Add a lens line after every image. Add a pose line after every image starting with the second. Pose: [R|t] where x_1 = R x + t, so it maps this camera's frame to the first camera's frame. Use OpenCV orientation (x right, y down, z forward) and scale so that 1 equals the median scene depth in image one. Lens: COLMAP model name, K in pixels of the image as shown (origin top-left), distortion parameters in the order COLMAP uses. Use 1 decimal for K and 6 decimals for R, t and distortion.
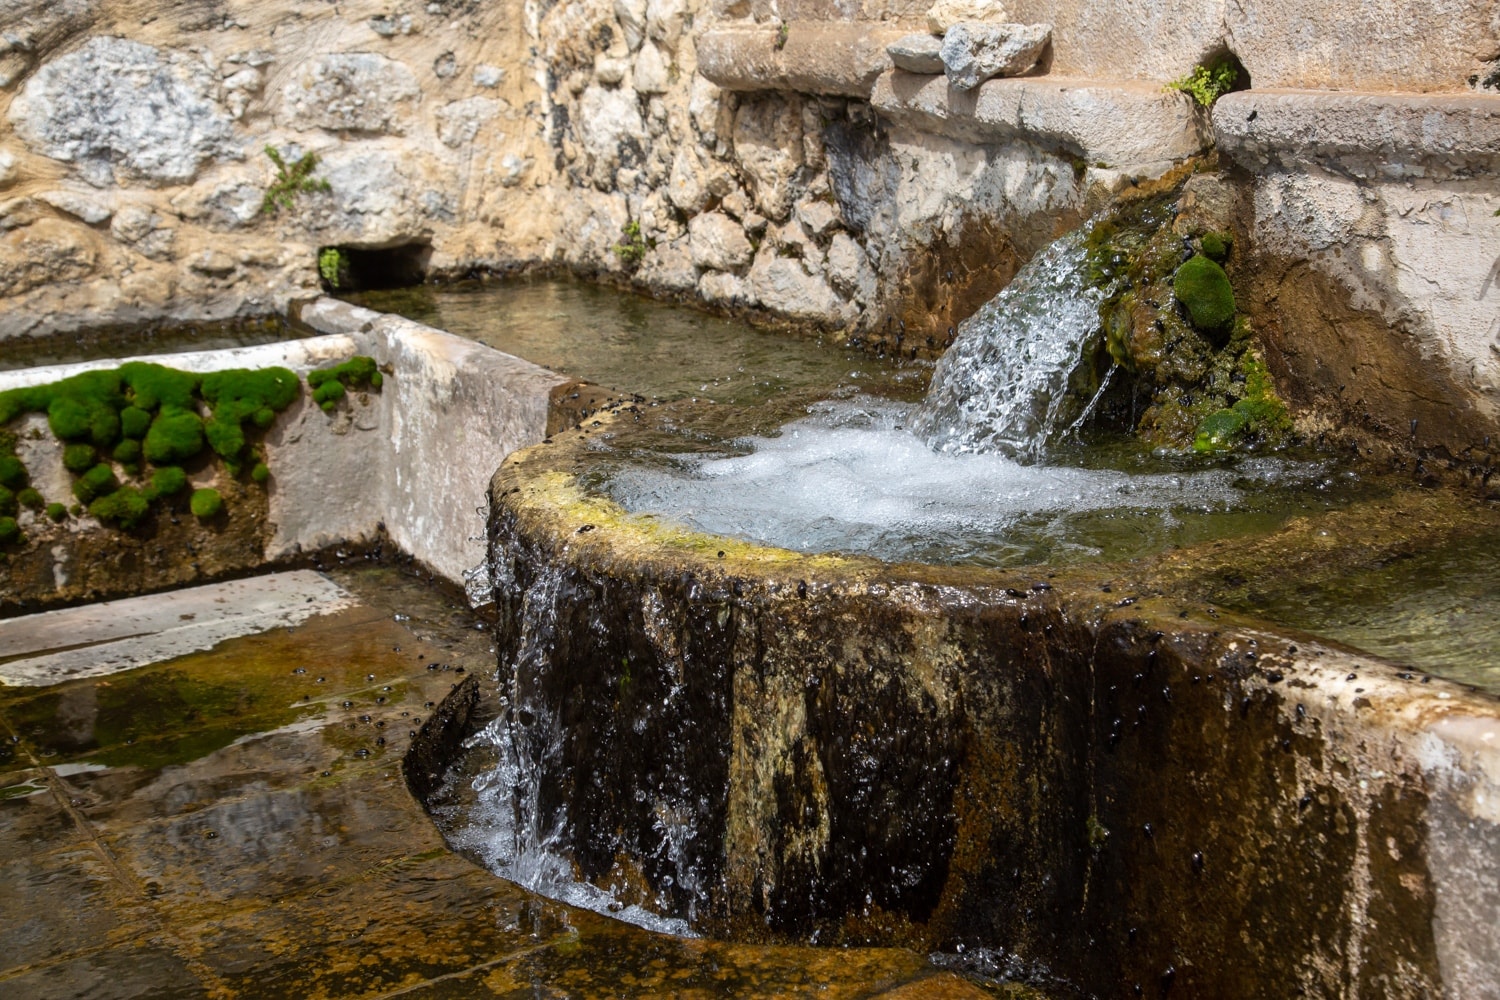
lens RADIAL K [[1976.4, 0, 749.4], [0, 1976.4, 477.4], [0, 0, 1]] dist [0.137745, 0.093761]
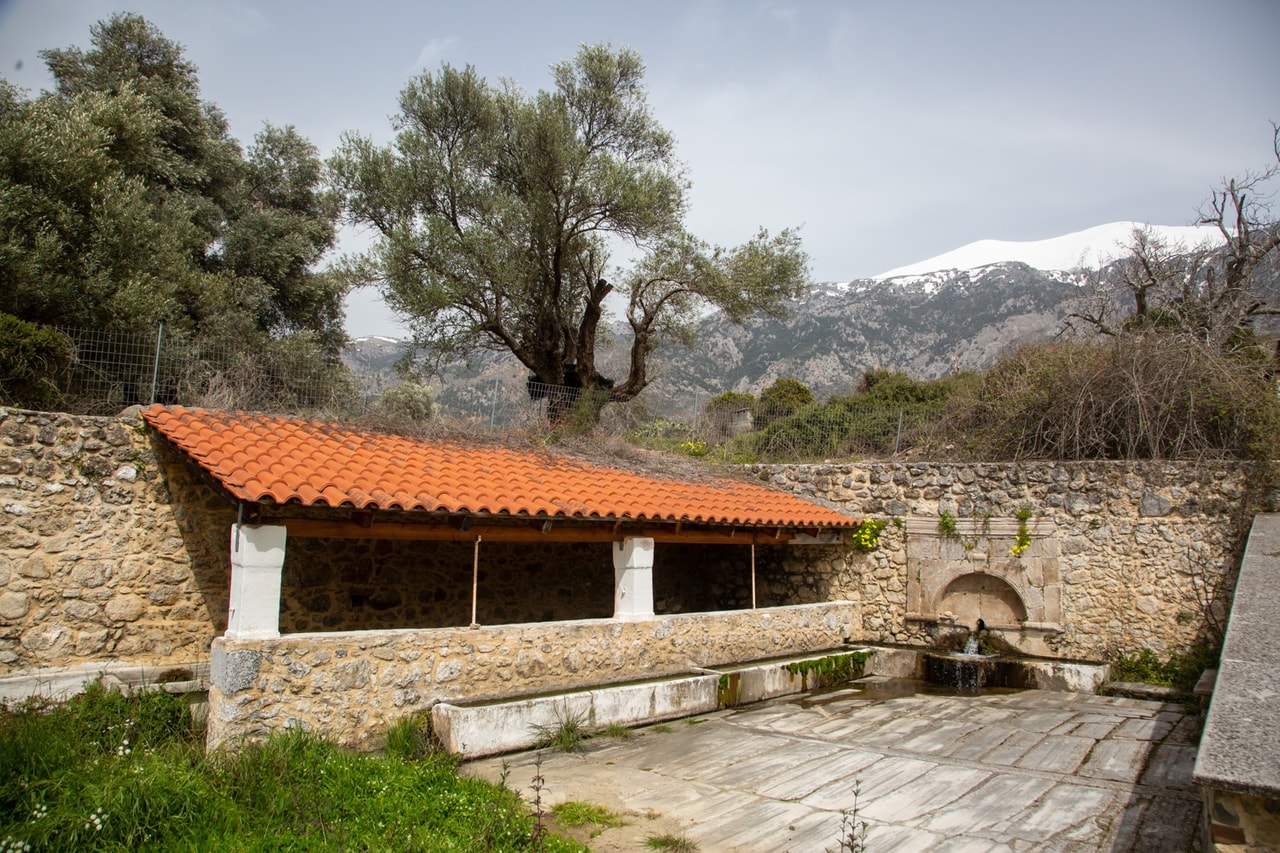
lens RADIAL K [[891.4, 0, 640.0], [0, 891.4, 426.5], [0, 0, 1]] dist [-0.053838, 0.008115]
pose [[0.949586, 0.083695, 0.302128, -2.892506], [0.029990, 0.935036, -0.353281, 0.427847], [-0.312069, 0.344532, 0.885388, -2.889575]]
